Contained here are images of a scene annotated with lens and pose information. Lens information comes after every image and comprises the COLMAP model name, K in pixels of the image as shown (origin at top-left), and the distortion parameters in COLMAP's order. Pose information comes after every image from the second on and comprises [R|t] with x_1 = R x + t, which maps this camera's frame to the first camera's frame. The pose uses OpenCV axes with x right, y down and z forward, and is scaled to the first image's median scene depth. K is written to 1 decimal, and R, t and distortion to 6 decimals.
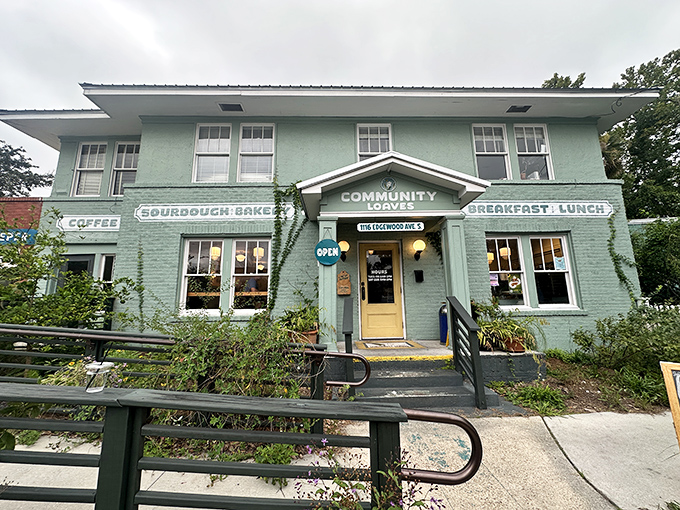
lens RADIAL K [[270.3, 0, 340.0], [0, 270.3, 255.0], [0, 0, 1]] dist [-0.000821, 0.000023]
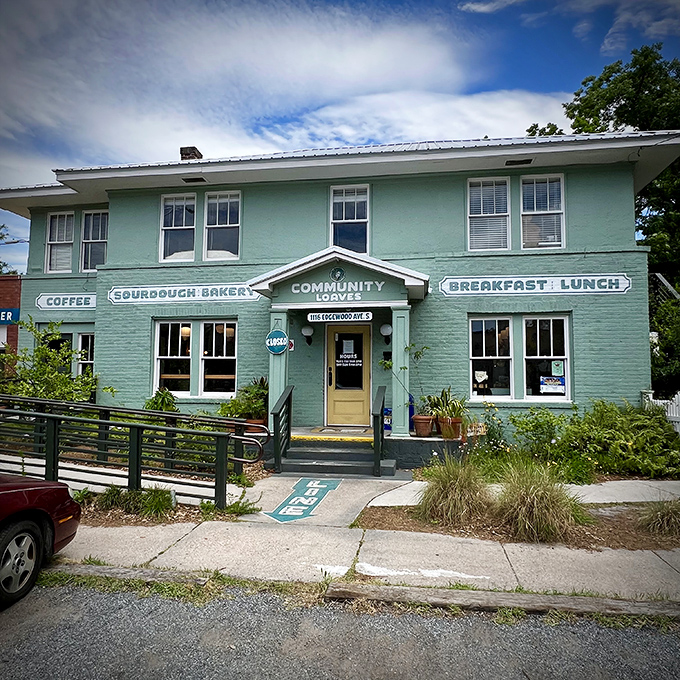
lens RADIAL K [[489.7, 0, 340.0], [0, 489.7, 340.0], [0, 0, 1]] dist [0.006200, 0.001639]
pose [[0.985201, 0.006656, -0.171274, 0.405009], [0.009580, 0.995546, 0.093792, -0.152130], [0.171136, -0.094045, 0.980749, -0.658624]]
